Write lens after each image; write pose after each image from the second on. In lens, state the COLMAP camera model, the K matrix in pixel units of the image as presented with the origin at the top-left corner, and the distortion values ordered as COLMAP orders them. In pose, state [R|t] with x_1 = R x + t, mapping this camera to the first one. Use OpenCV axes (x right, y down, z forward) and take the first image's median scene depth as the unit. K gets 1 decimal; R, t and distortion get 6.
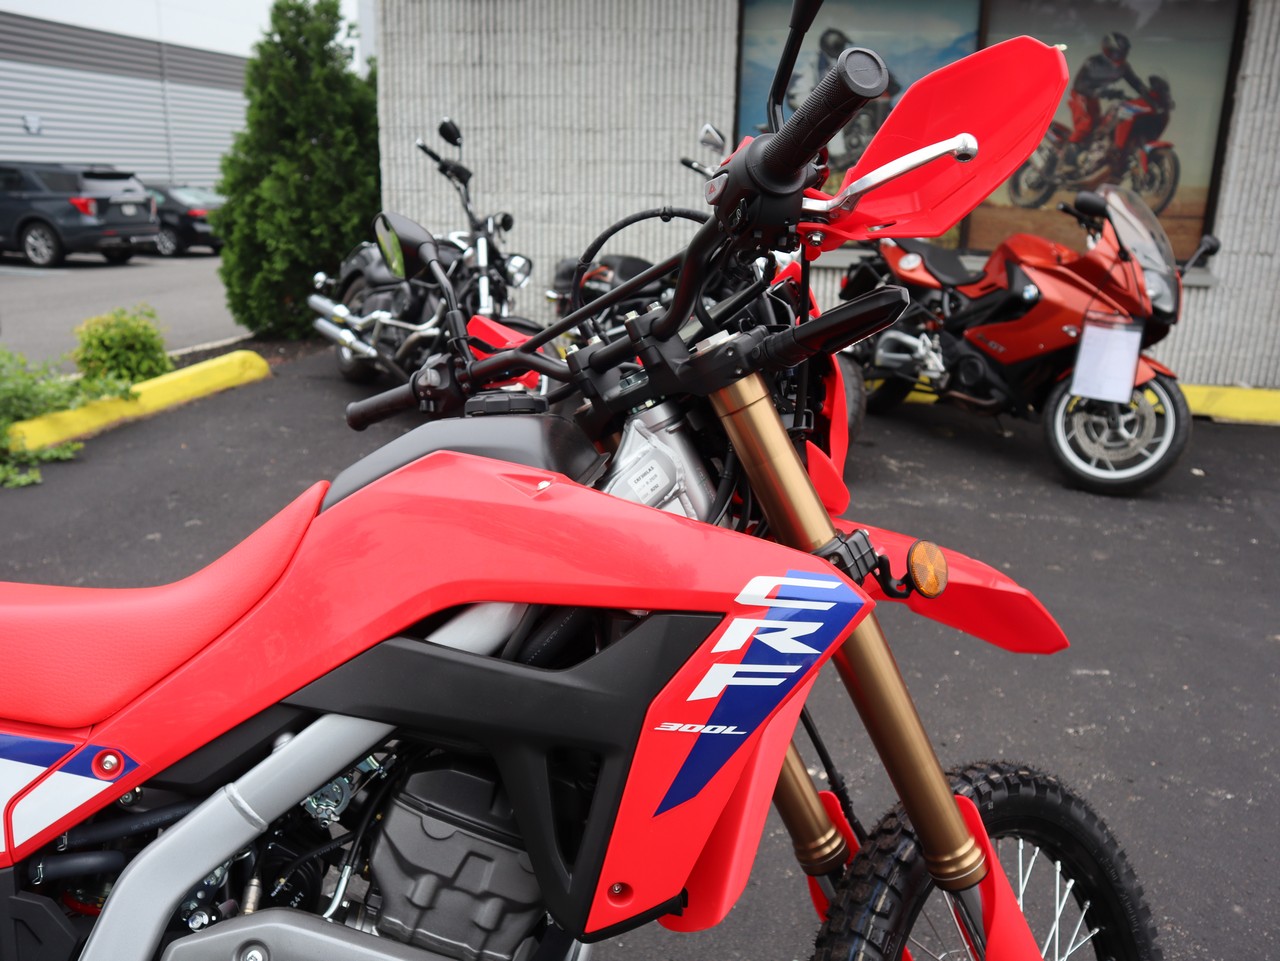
lens RADIAL K [[987.8, 0, 640.0], [0, 987.8, 480.5], [0, 0, 1]] dist [-0.113113, 0.067122]
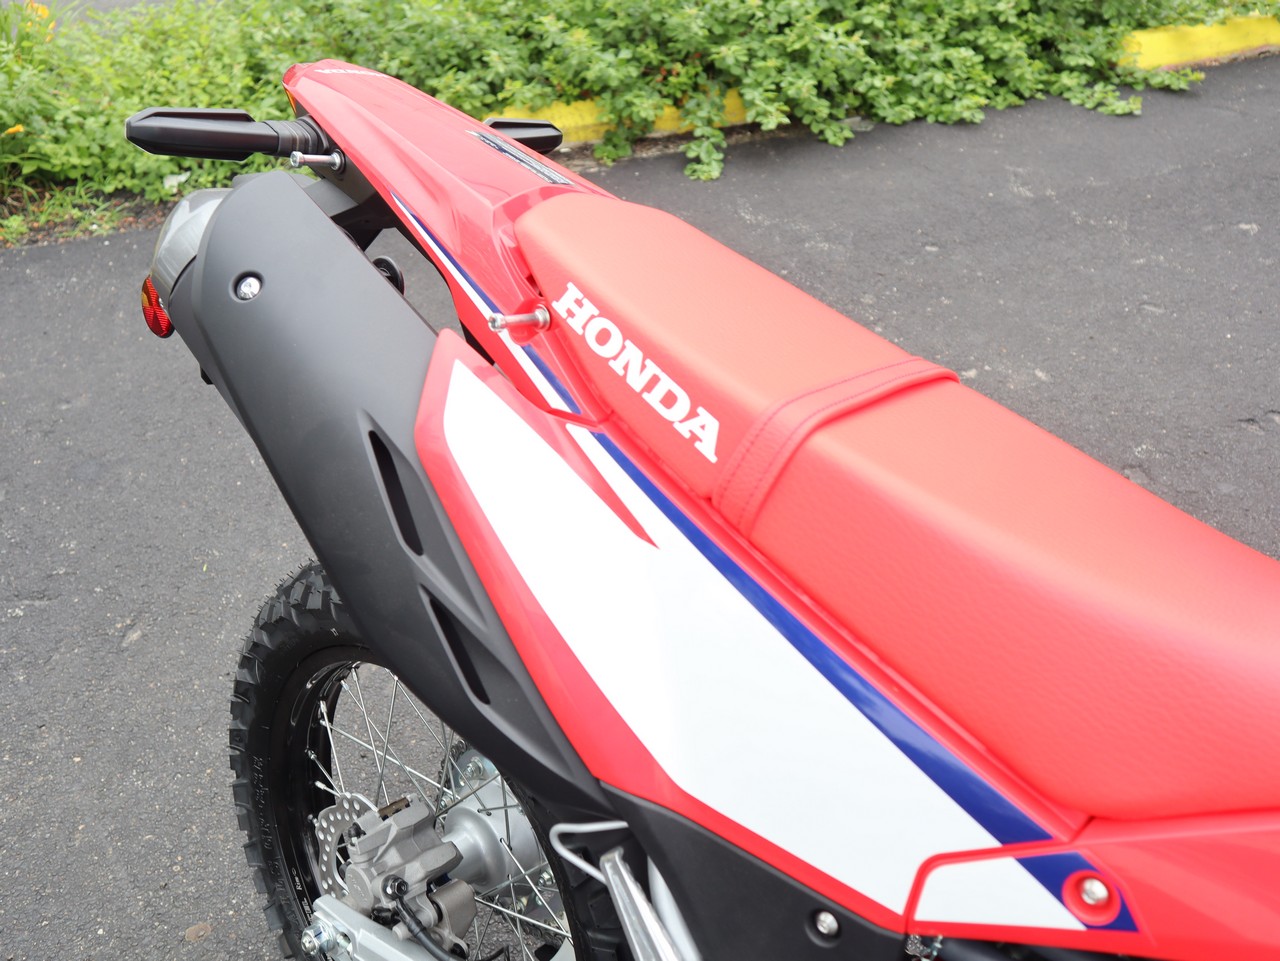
lens RADIAL K [[1119.4, 0, 660.7], [0, 1119.4, 476.1], [0, 0, 1]] dist [-0.070954, 0.015884]
pose [[0.568719, 0.446113, -0.691044, -0.072585], [-0.193964, 0.889187, 0.414397, -0.029561], [0.799335, -0.101638, 0.592227, 0.086621]]
